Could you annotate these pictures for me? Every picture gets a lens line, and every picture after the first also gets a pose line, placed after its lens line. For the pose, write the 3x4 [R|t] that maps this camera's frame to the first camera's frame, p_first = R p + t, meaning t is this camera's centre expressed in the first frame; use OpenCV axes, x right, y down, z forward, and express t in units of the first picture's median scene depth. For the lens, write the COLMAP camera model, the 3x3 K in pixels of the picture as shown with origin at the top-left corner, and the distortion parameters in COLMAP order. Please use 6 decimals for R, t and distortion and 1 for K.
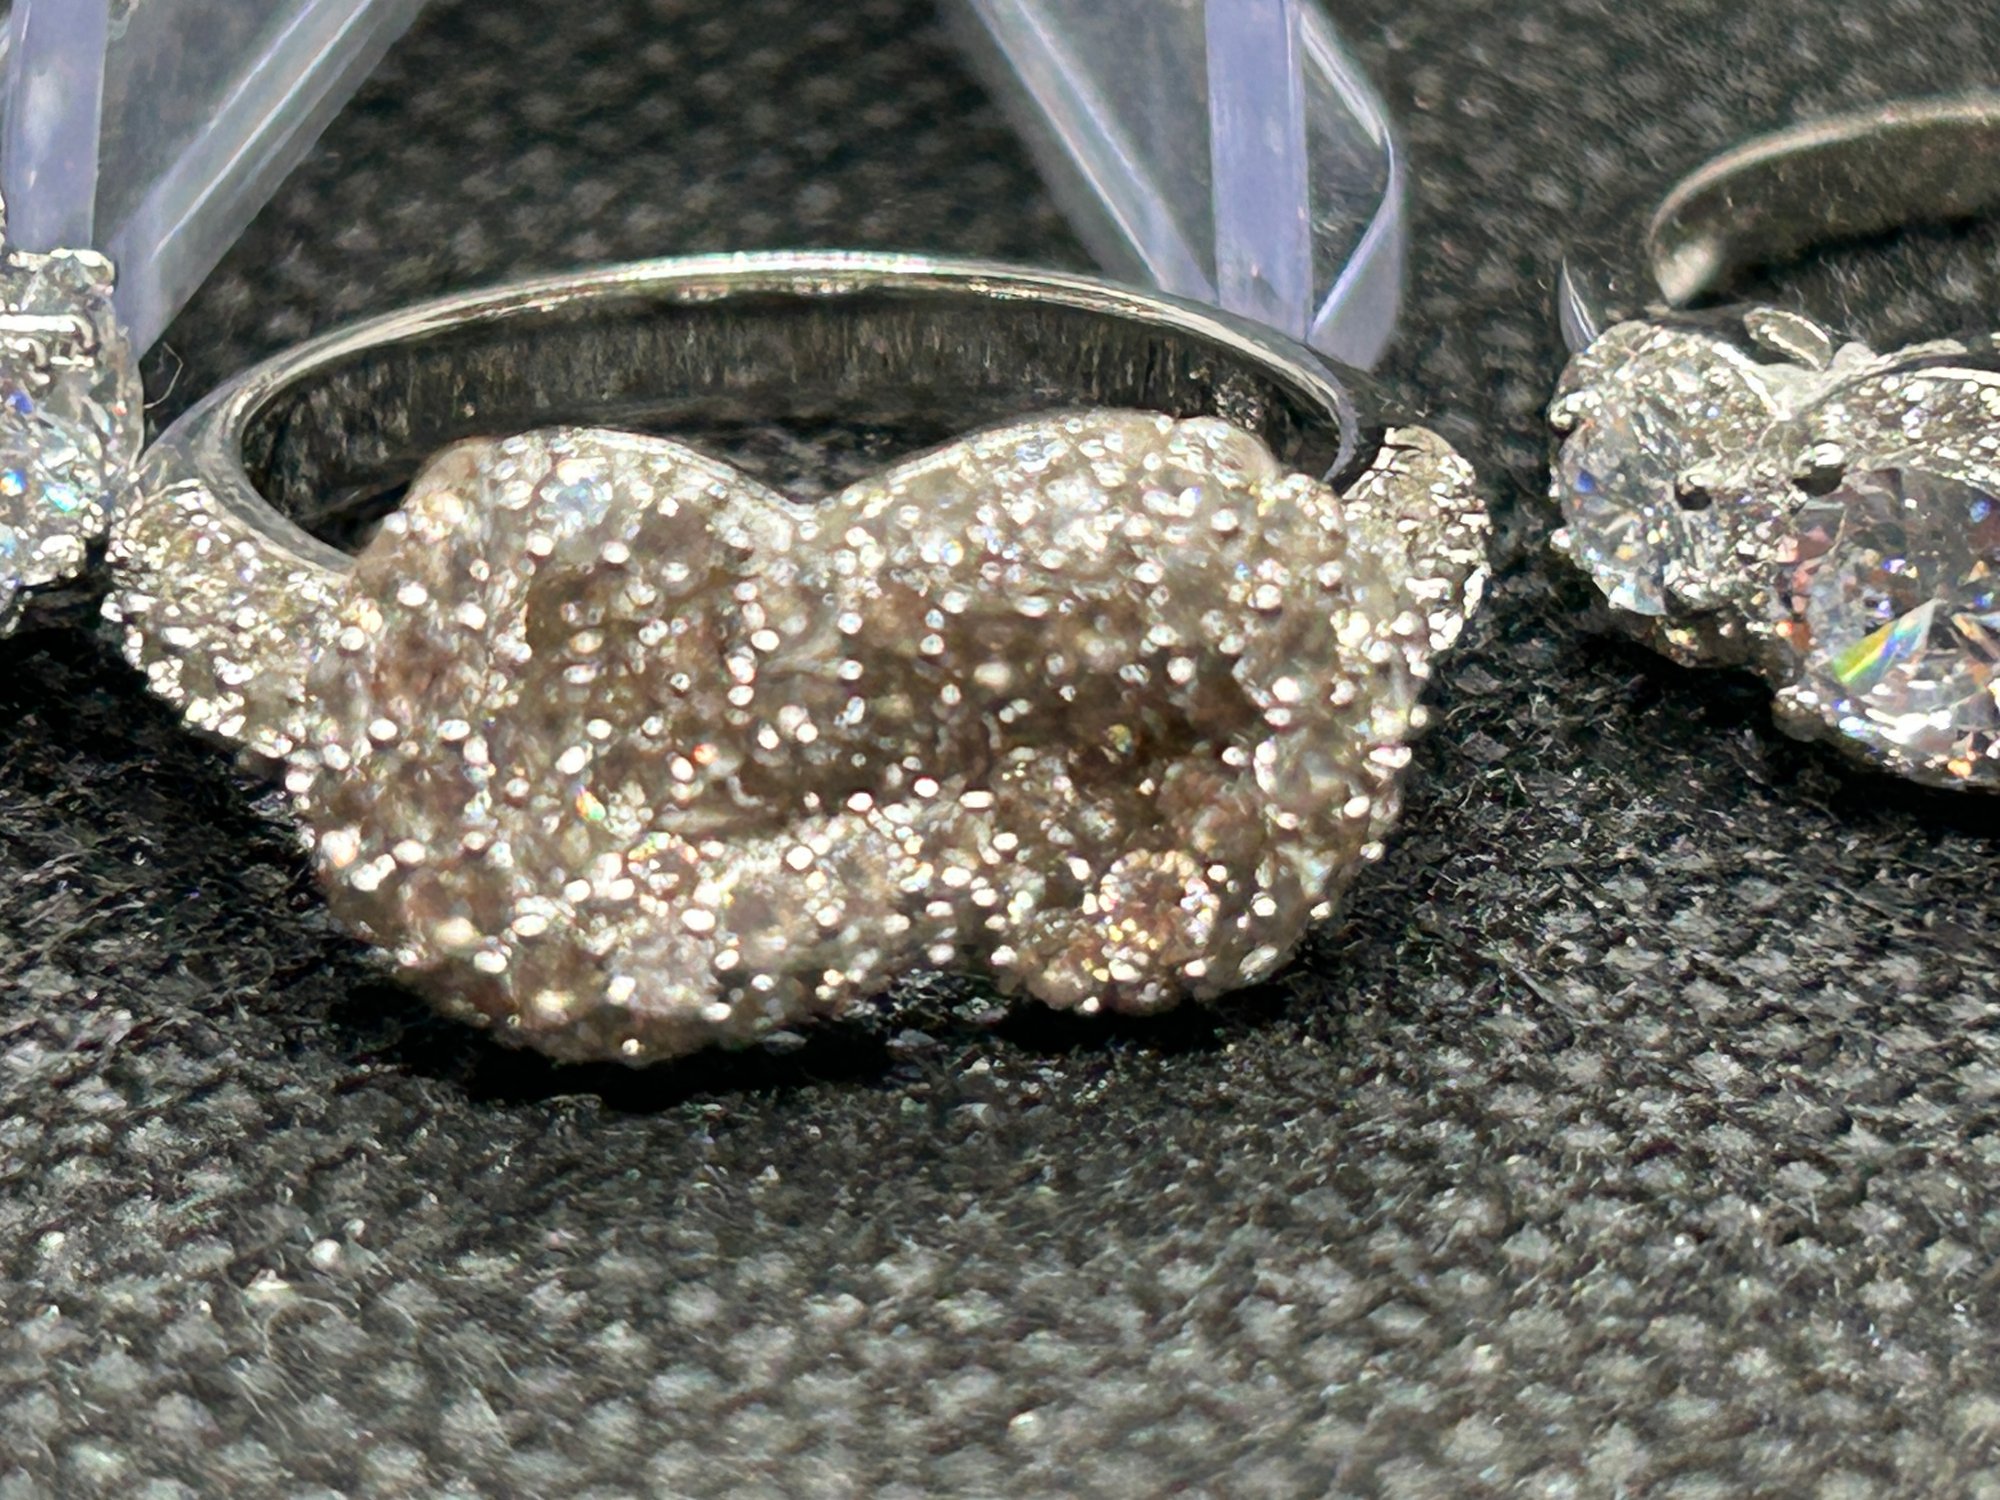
lens RADIAL K [[7863.4, 0, 1000.0], [0, 7863.4, 750.0], [0, 0, 1]] dist [0.145385, 1.473313]
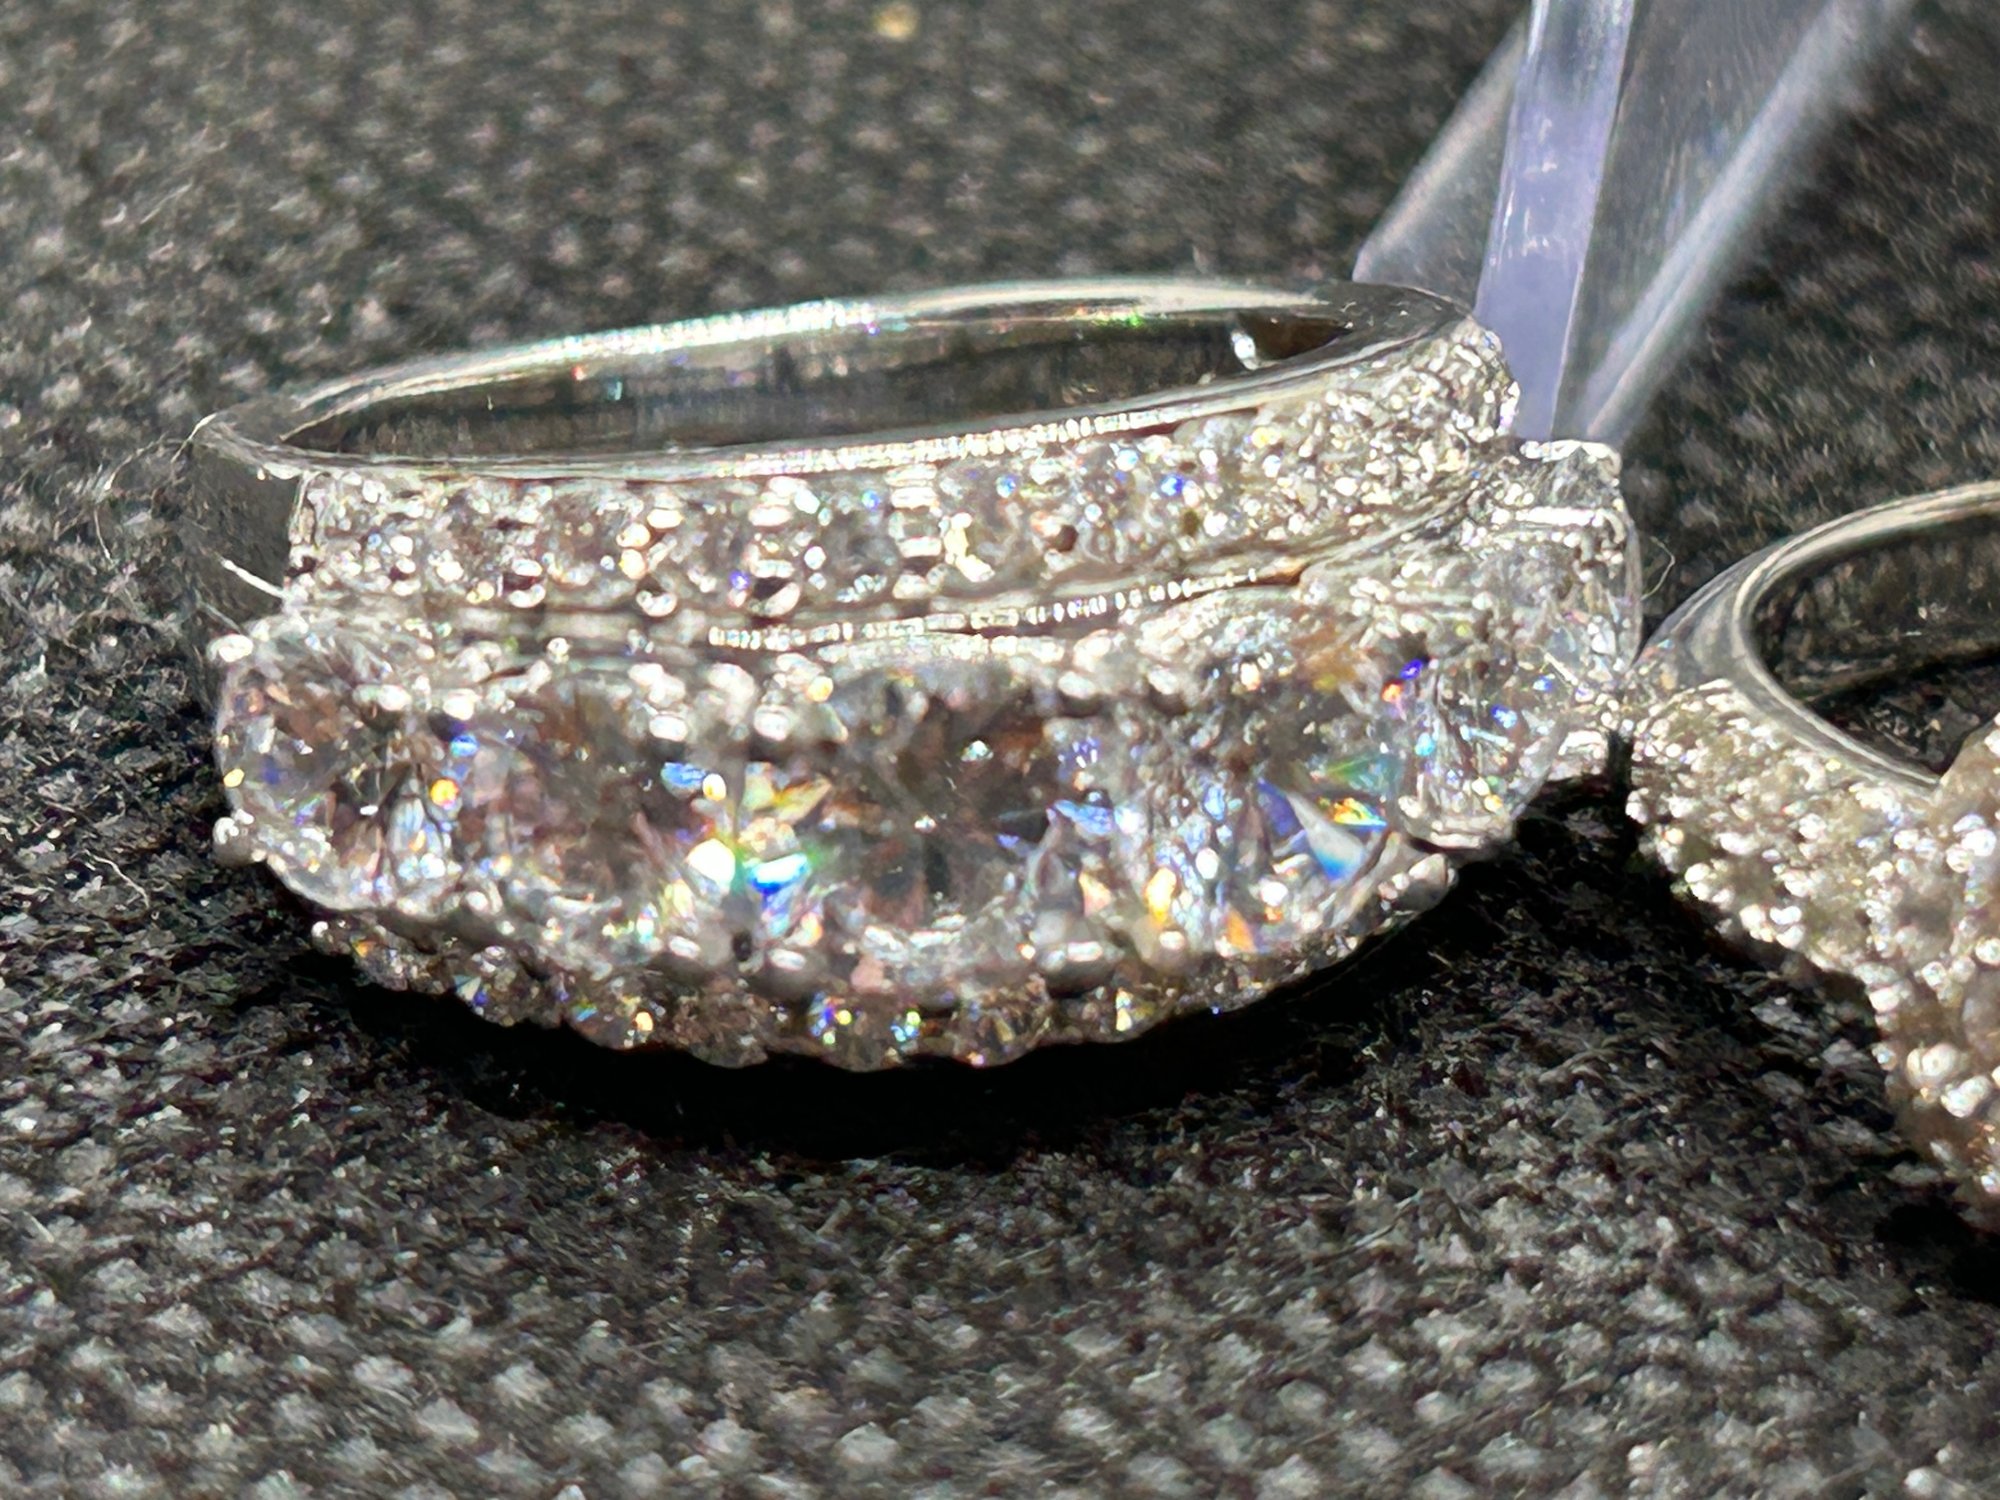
lens RADIAL K [[7863.4, 0, 1000.0], [0, 7863.4, 750.0], [0, 0, 1]] dist [0.145385, 1.473313]
pose [[0.995813, 0.042427, -0.080973, -0.112703], [-0.043638, 0.998960, -0.013249, -0.008609], [0.080326, 0.016727, 0.996628, 0.006698]]
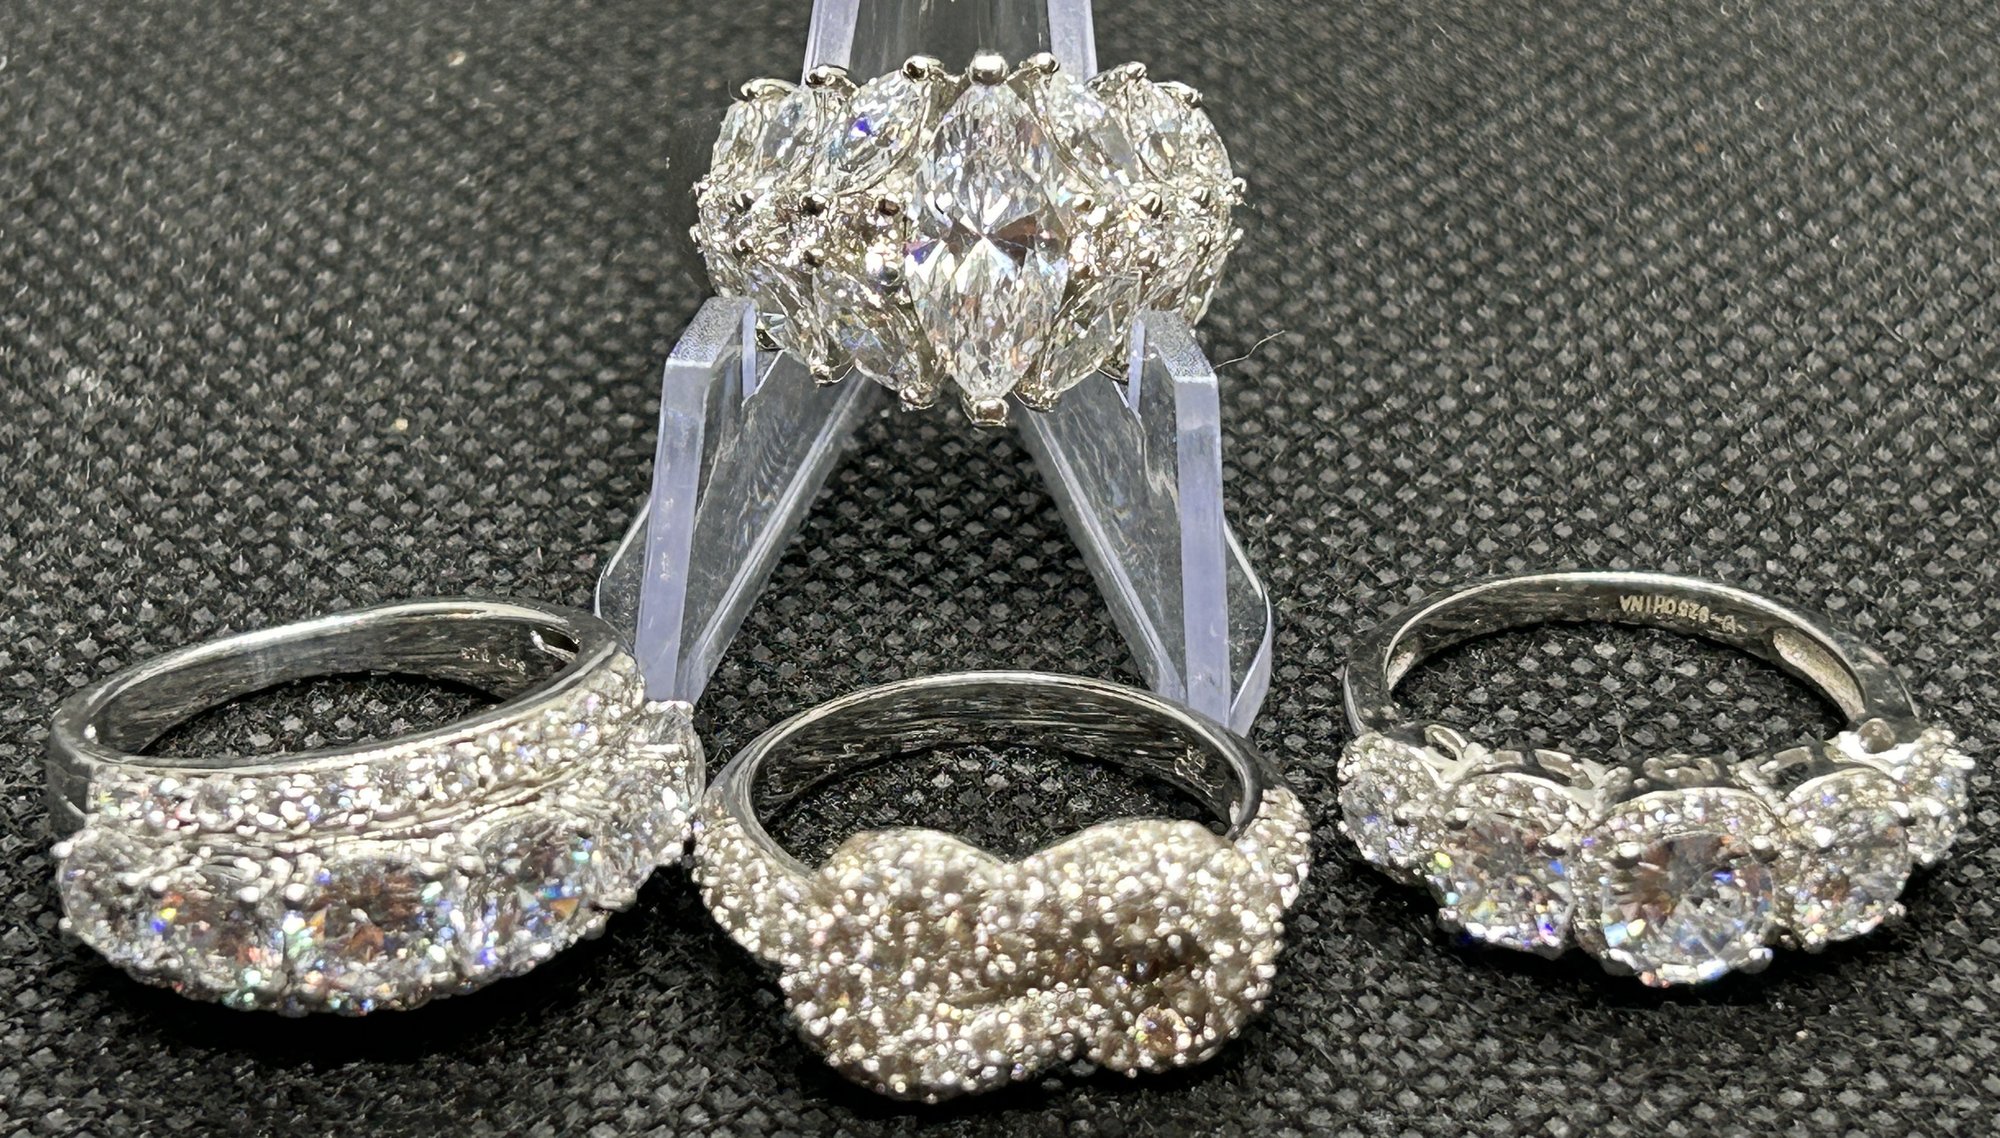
lens RADIAL K [[4502.4, 0, 949.2], [0, 4502.4, 567.6], [0, 0, 1]] dist [0.033261, 0.218201]
pose [[0.999799, 0.007009, -0.018806, -0.016944], [-0.006383, 0.999430, 0.033144, -0.149294], [0.019028, -0.033017, 0.999274, -0.281081]]
